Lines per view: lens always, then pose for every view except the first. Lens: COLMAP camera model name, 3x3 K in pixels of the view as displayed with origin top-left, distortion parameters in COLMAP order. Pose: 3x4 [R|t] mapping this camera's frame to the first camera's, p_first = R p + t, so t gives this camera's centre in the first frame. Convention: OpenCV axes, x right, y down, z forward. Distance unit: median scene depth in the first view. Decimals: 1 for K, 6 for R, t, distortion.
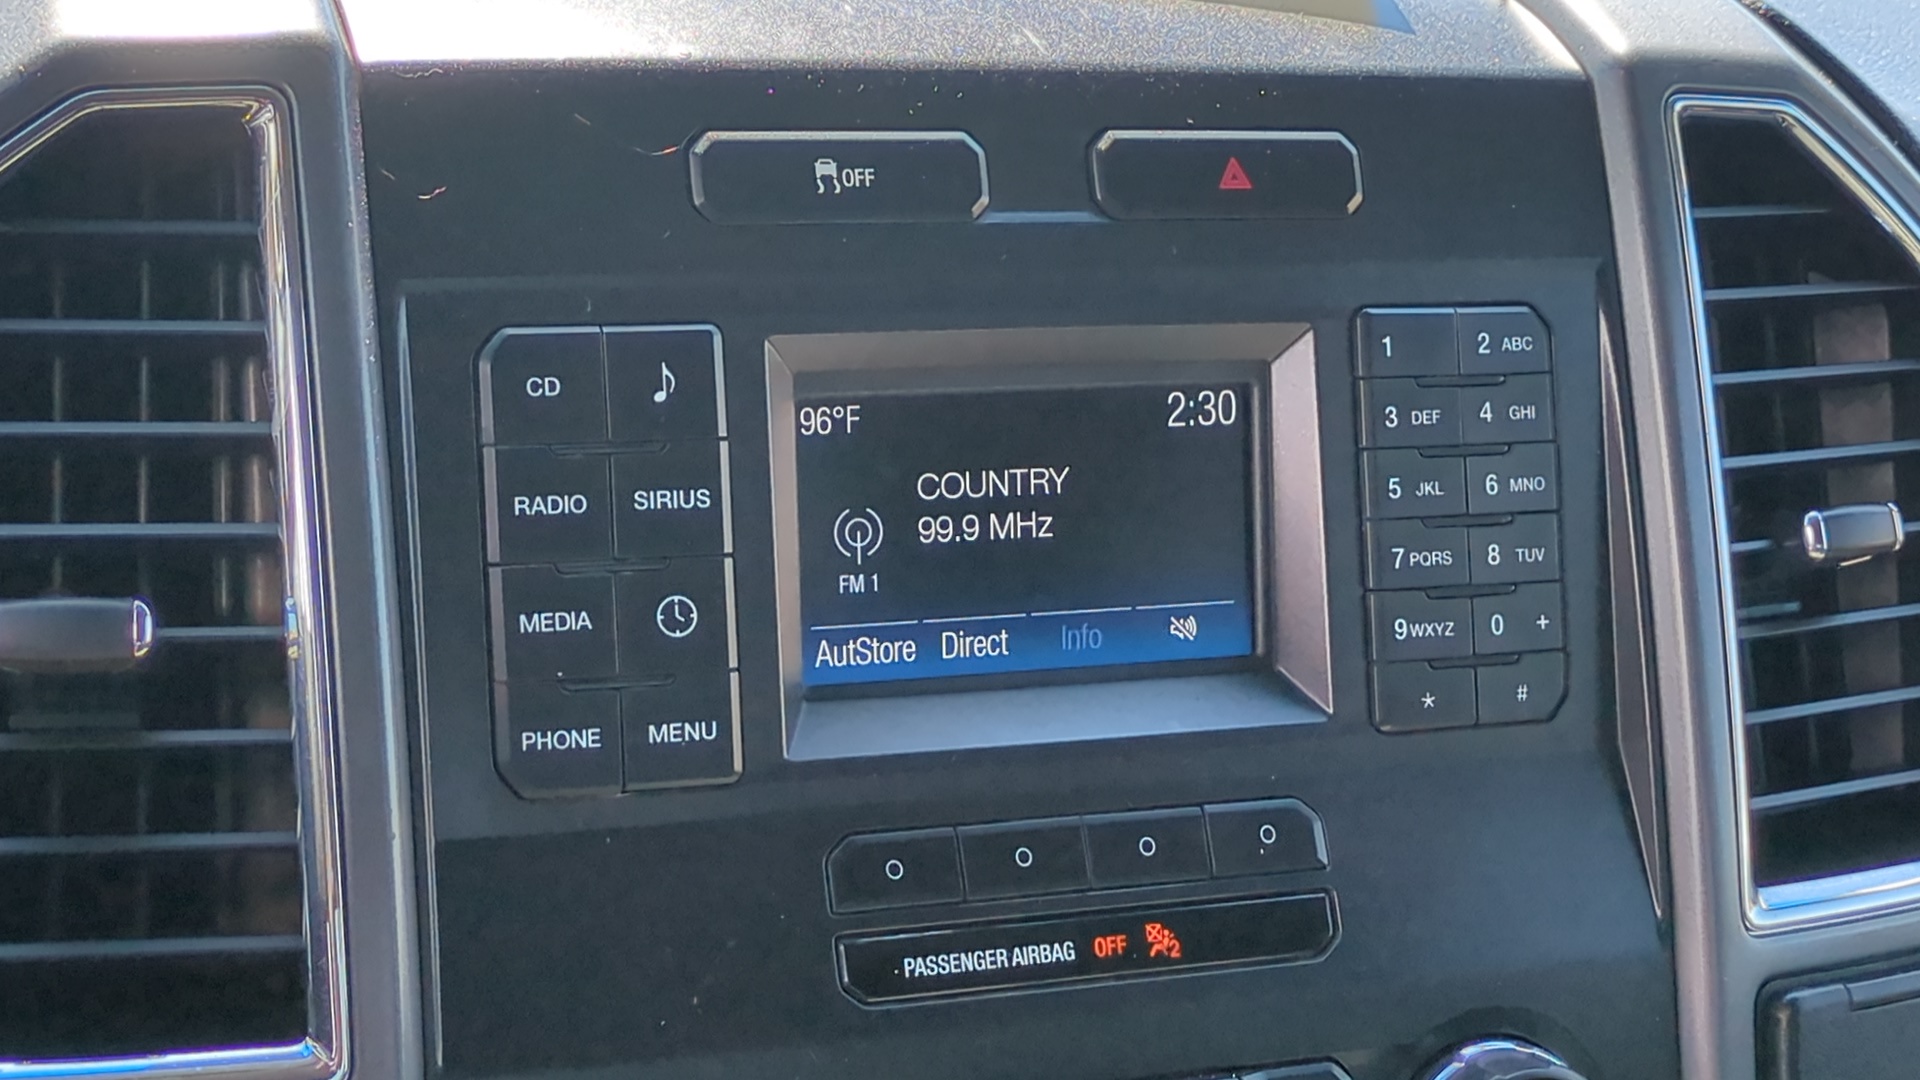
lens RADIAL K [[3232.1, 0, 962.9], [0, 3232.1, 564.6], [0, 0, 1]] dist [0.083510, 0.000000]
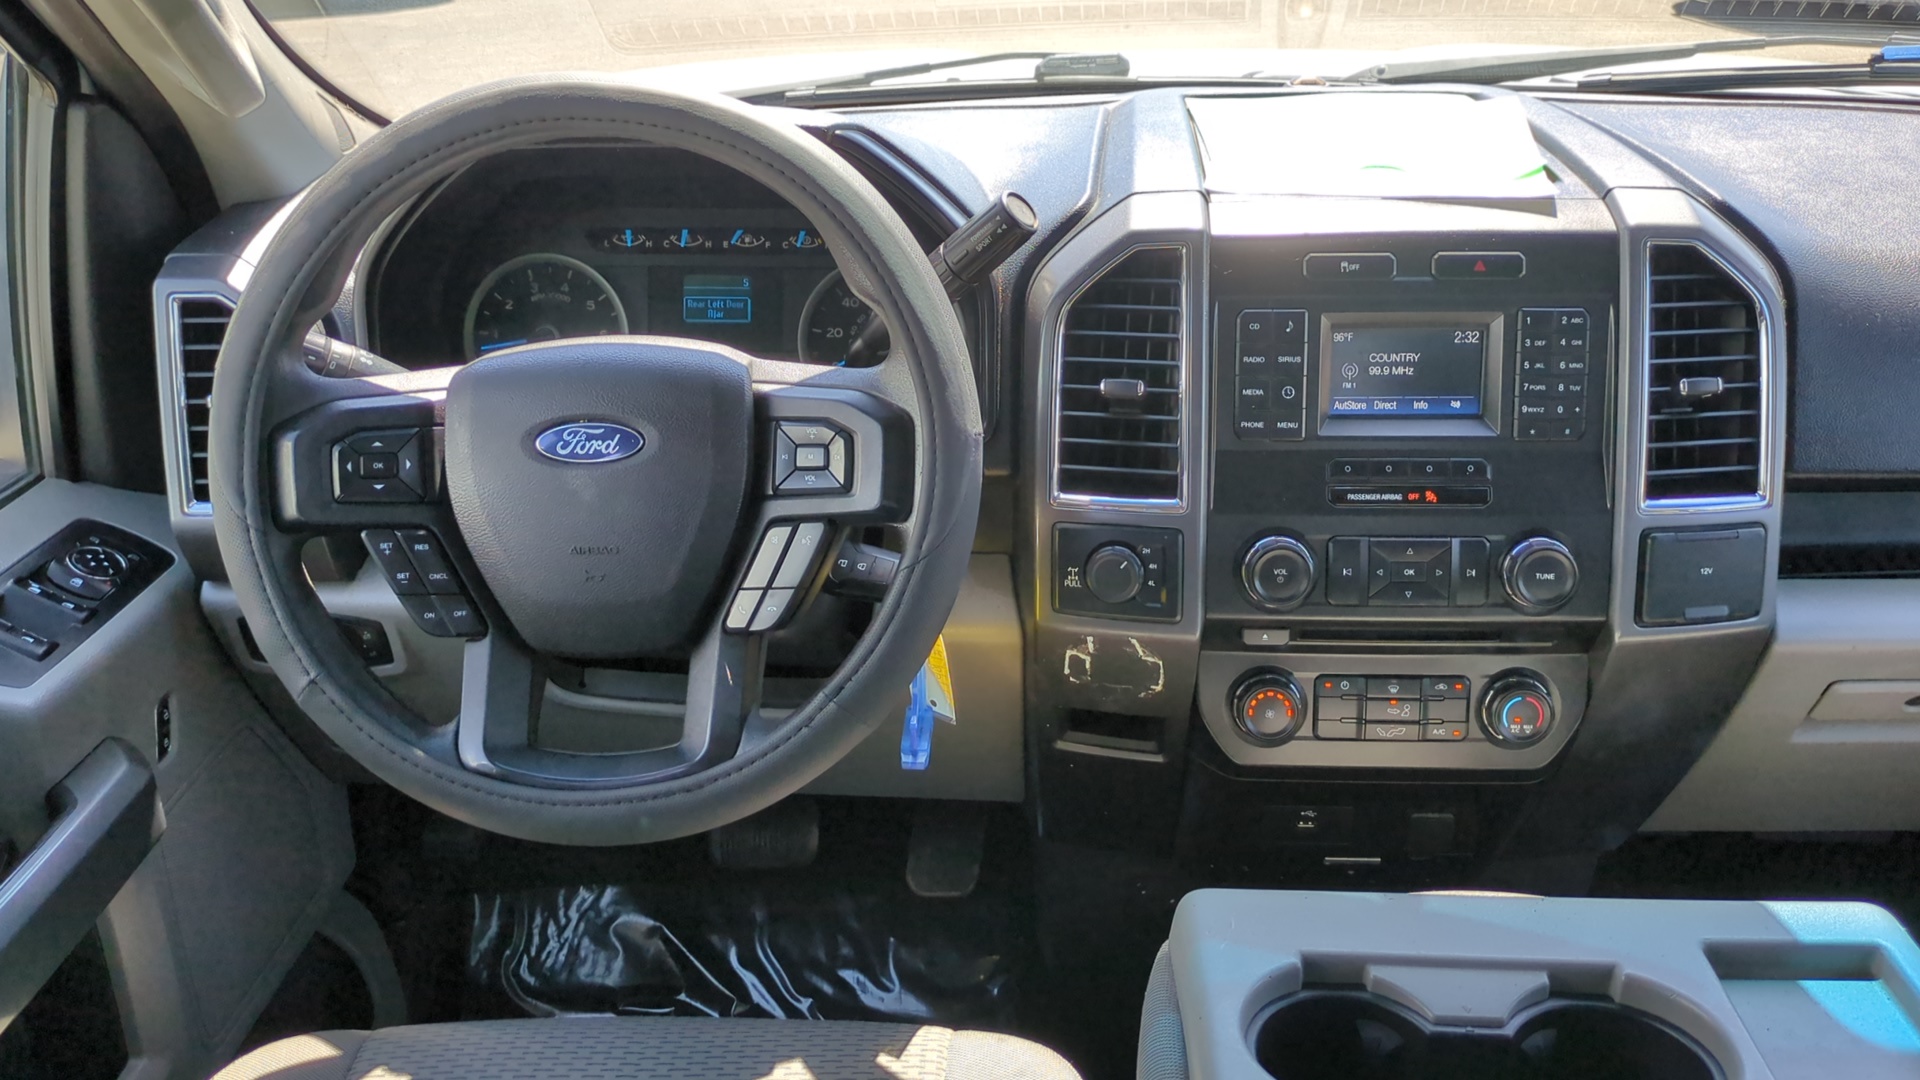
lens RADIAL K [[1649.4, 0, 981.3], [0, 1649.4, 530.3], [0, 0, 1]] dist [0.055742, -0.072426]
pose [[0.907868, 0.097726, -0.407708, 0.346203], [-0.047320, 0.990125, 0.131958, -0.055388], [0.416578, -0.100507, 0.903527, -0.766263]]
